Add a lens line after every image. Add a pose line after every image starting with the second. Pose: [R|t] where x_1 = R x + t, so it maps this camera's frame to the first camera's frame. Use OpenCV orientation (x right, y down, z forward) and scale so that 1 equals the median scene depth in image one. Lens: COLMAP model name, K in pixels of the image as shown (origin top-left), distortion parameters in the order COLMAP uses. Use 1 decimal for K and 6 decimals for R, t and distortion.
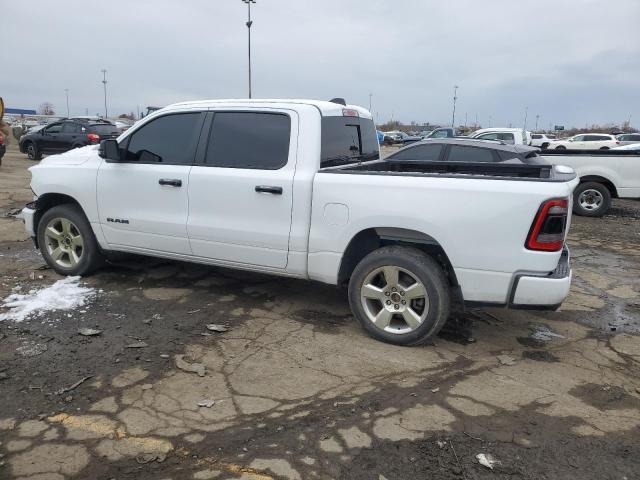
lens RADIAL K [[501.6, 0, 320.0], [0, 501.6, 240.0], [0, 0, 1]] dist [0.012326, -0.000438]
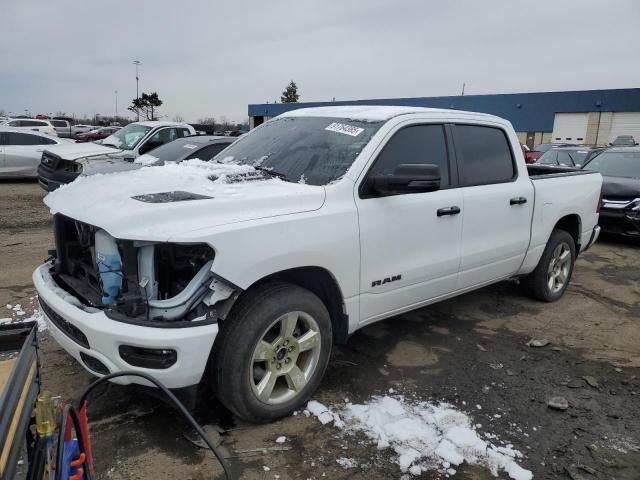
lens RADIAL K [[501.6, 0, 320.0], [0, 501.6, 240.0], [0, 0, 1]] dist [0.012326, -0.000438]
pose [[0.423518, -0.203946, 0.882631, -1.109228], [0.174612, 0.974435, 0.141374, -0.220016], [-0.888900, 0.094243, 0.448303, 0.825892]]
